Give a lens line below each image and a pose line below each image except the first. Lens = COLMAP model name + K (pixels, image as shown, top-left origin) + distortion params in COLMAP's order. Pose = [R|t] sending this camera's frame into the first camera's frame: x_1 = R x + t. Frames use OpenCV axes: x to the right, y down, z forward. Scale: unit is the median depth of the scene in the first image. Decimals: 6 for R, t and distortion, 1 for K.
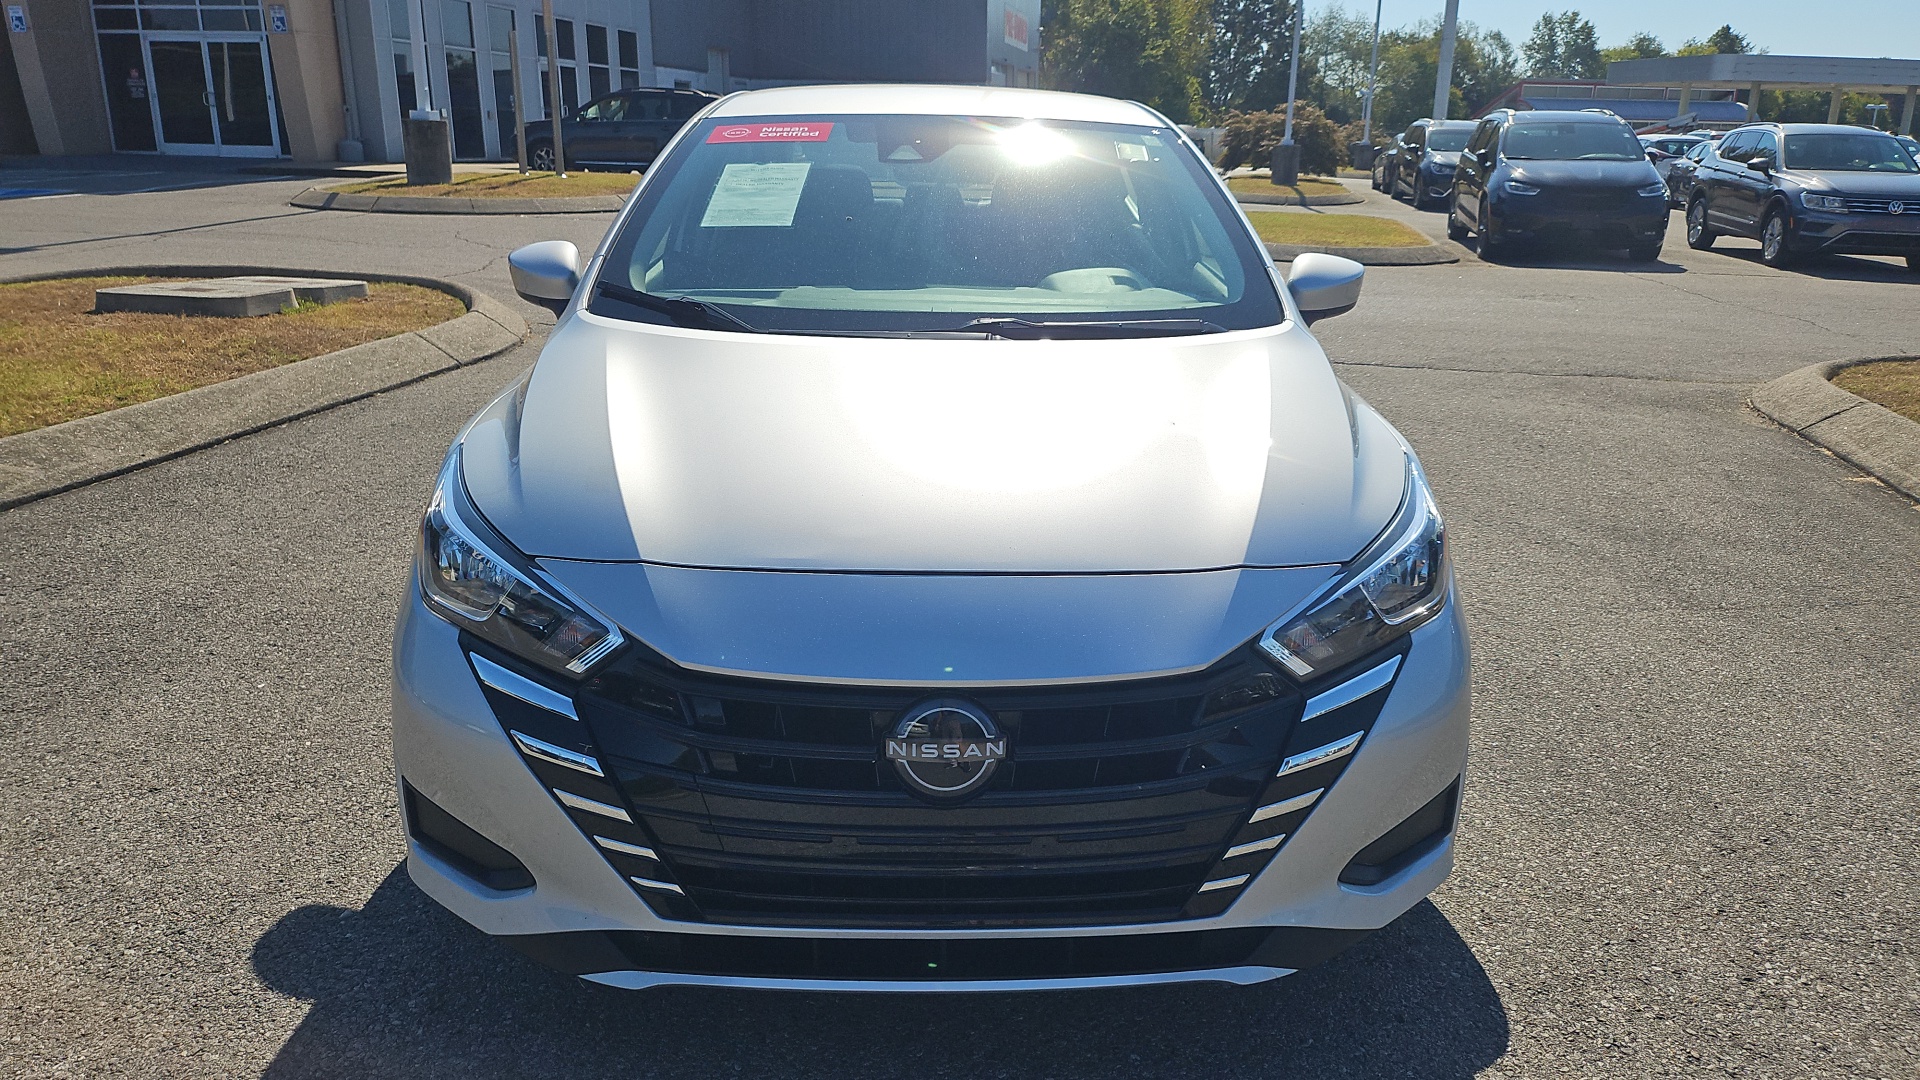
lens RADIAL K [[1350.7, 0, 977.6], [0, 1350.7, 538.6], [0, 0, 1]] dist [0.048355, -0.064352]
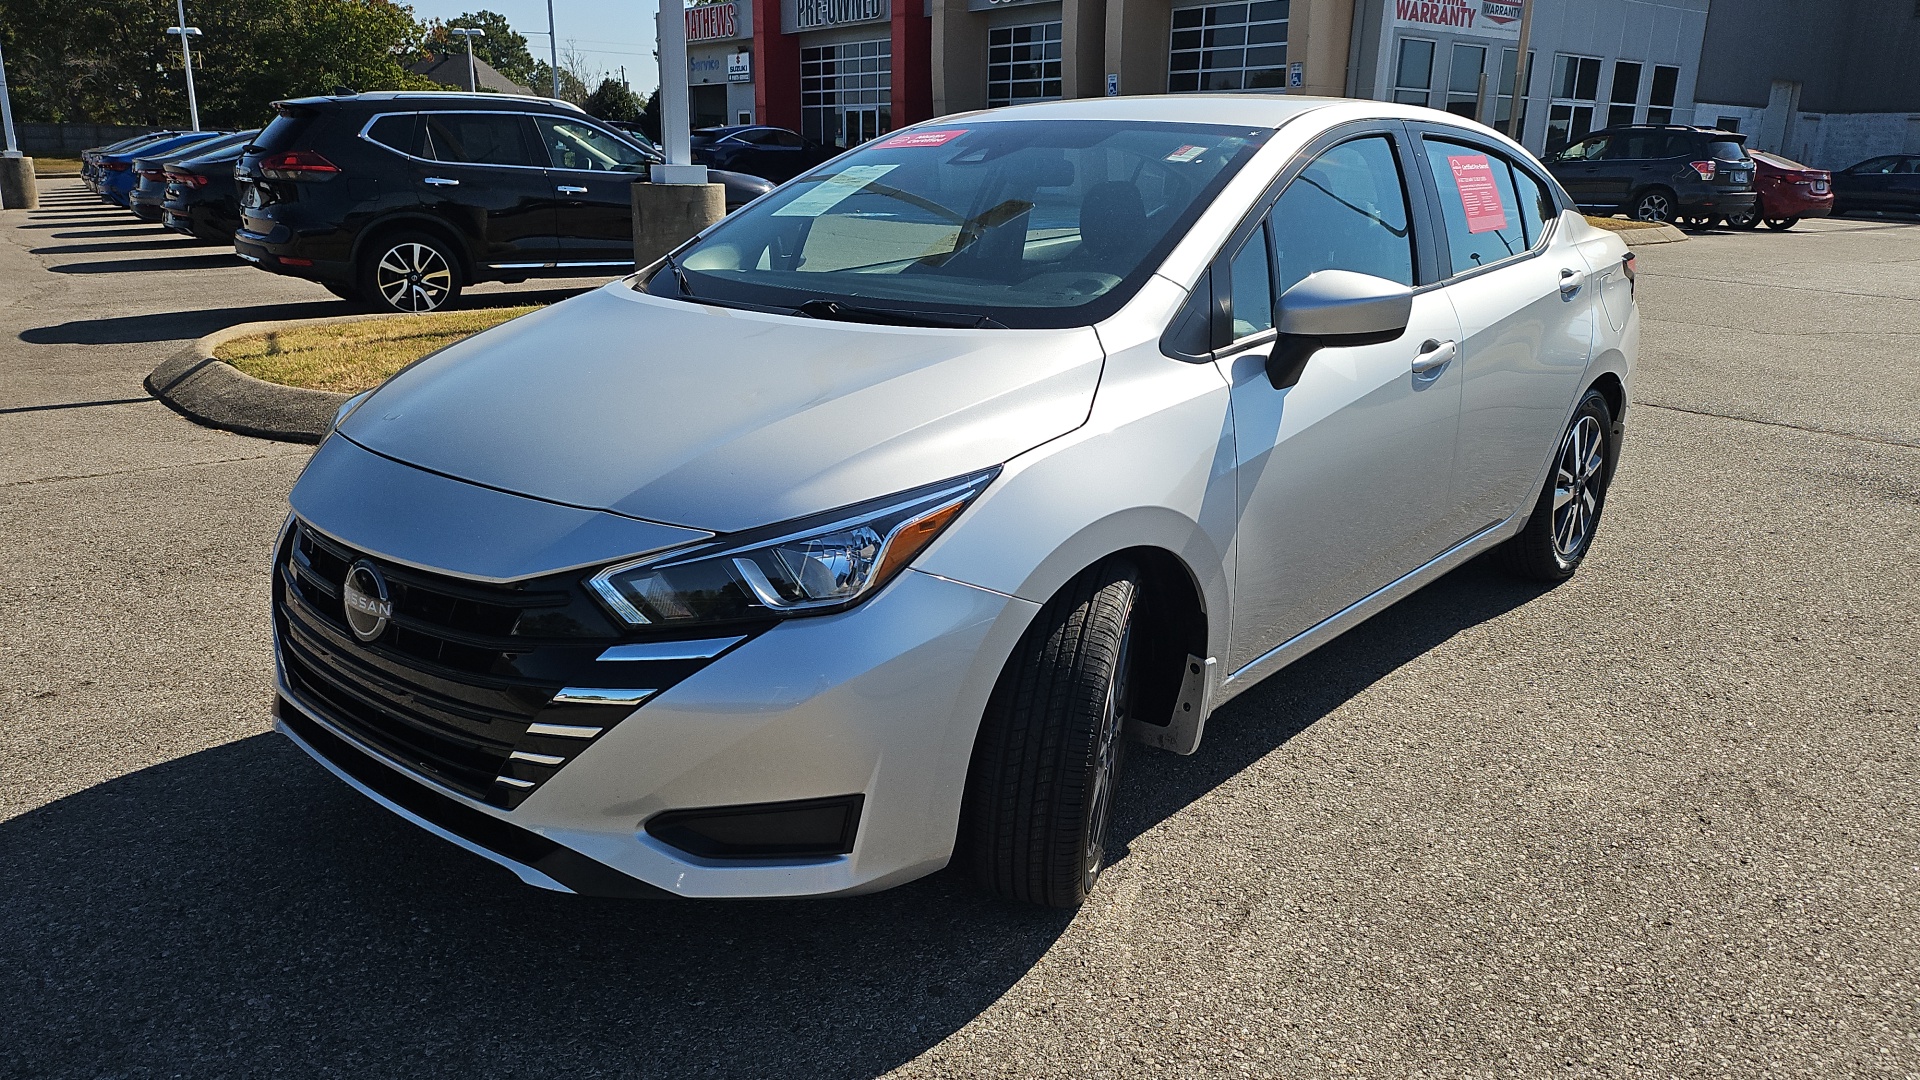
lens RADIAL K [[1341.8, 0, 994.4], [0, 1341.8, 563.9], [0, 0, 1]] dist [0.046770, -0.058753]
pose [[0.735757, 0.182260, -0.652260, 0.677459], [-0.191565, 0.979783, 0.057692, -0.034502], [0.649588, 0.082503, 0.755797, 0.240430]]
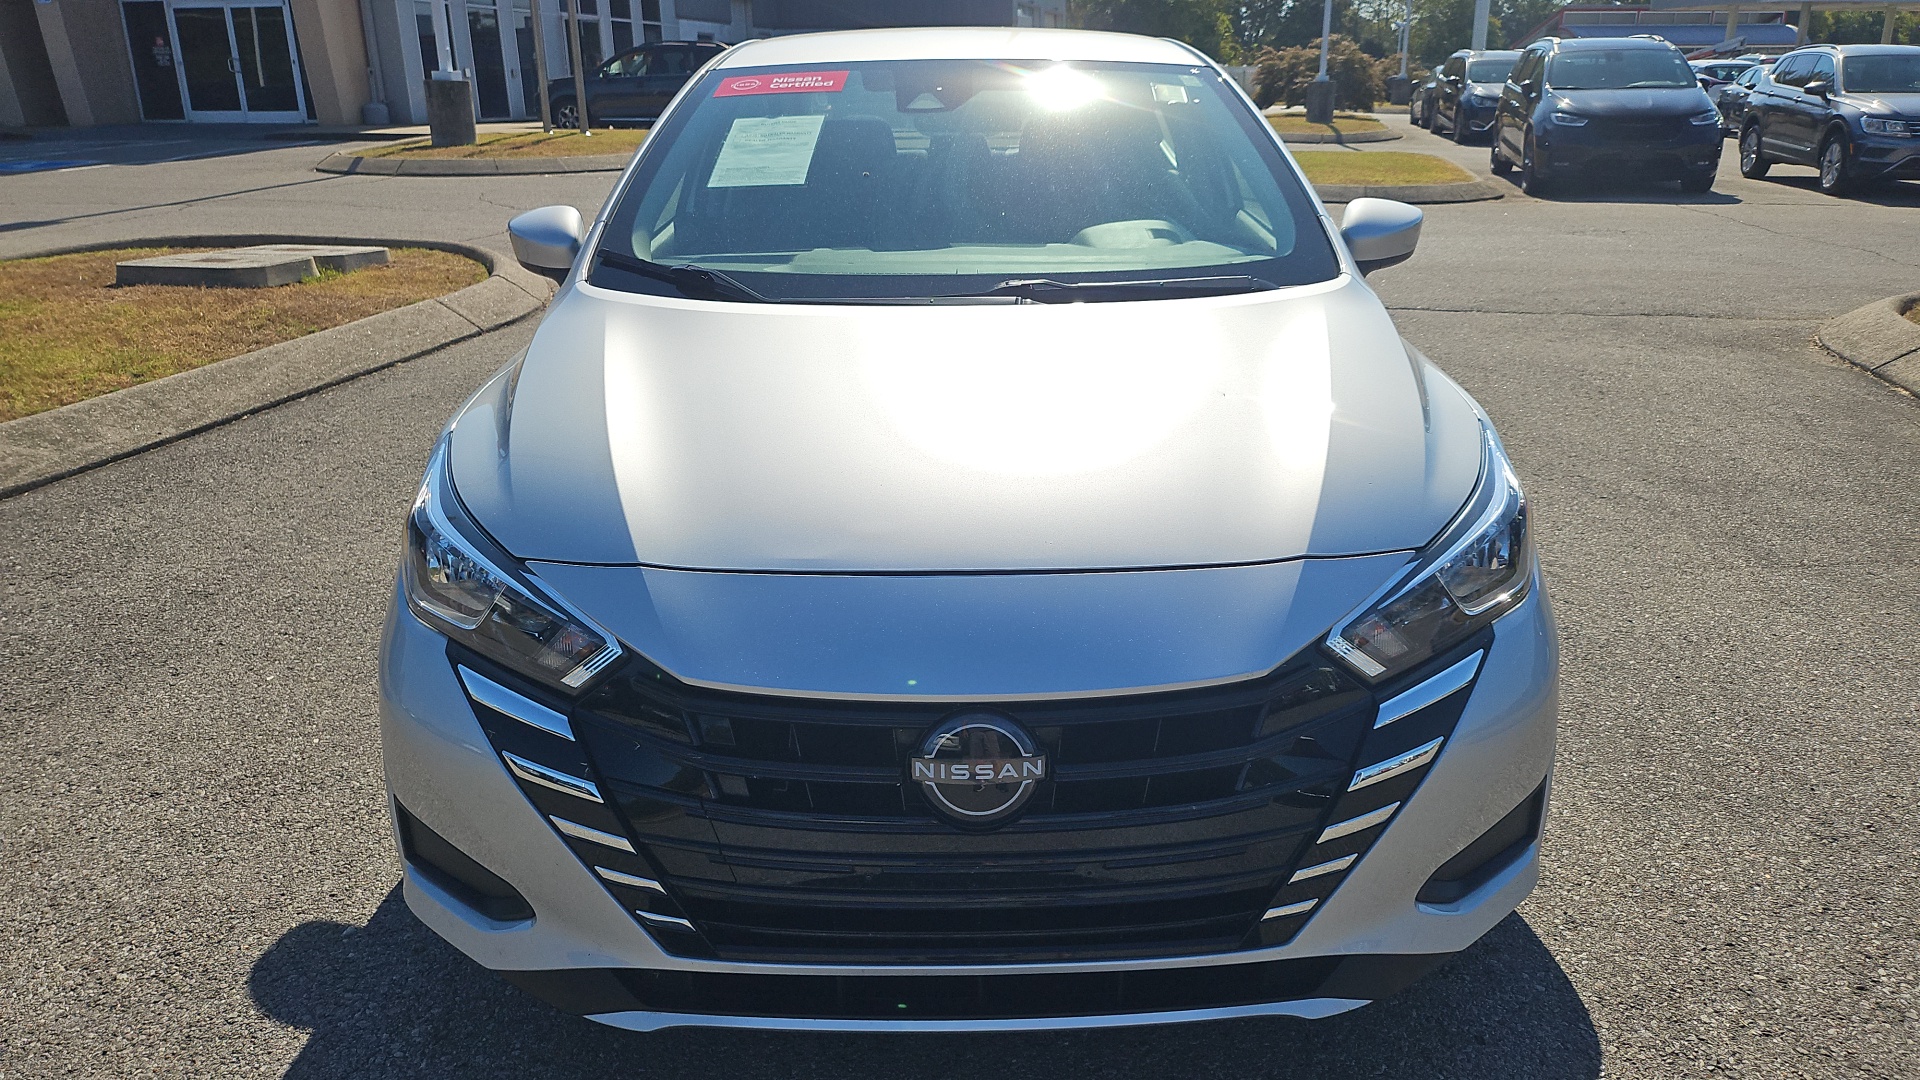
lens RADIAL K [[1350.0, 0, 972.3], [0, 1350.0, 531.1], [0, 0, 1]] dist [0.047084, -0.061715]
pose [[0.999378, -0.018017, -0.030308, 0.001517], [0.018965, 0.999330, 0.031287, -0.017347], [0.029724, -0.031843, 0.999051, 0.059092]]
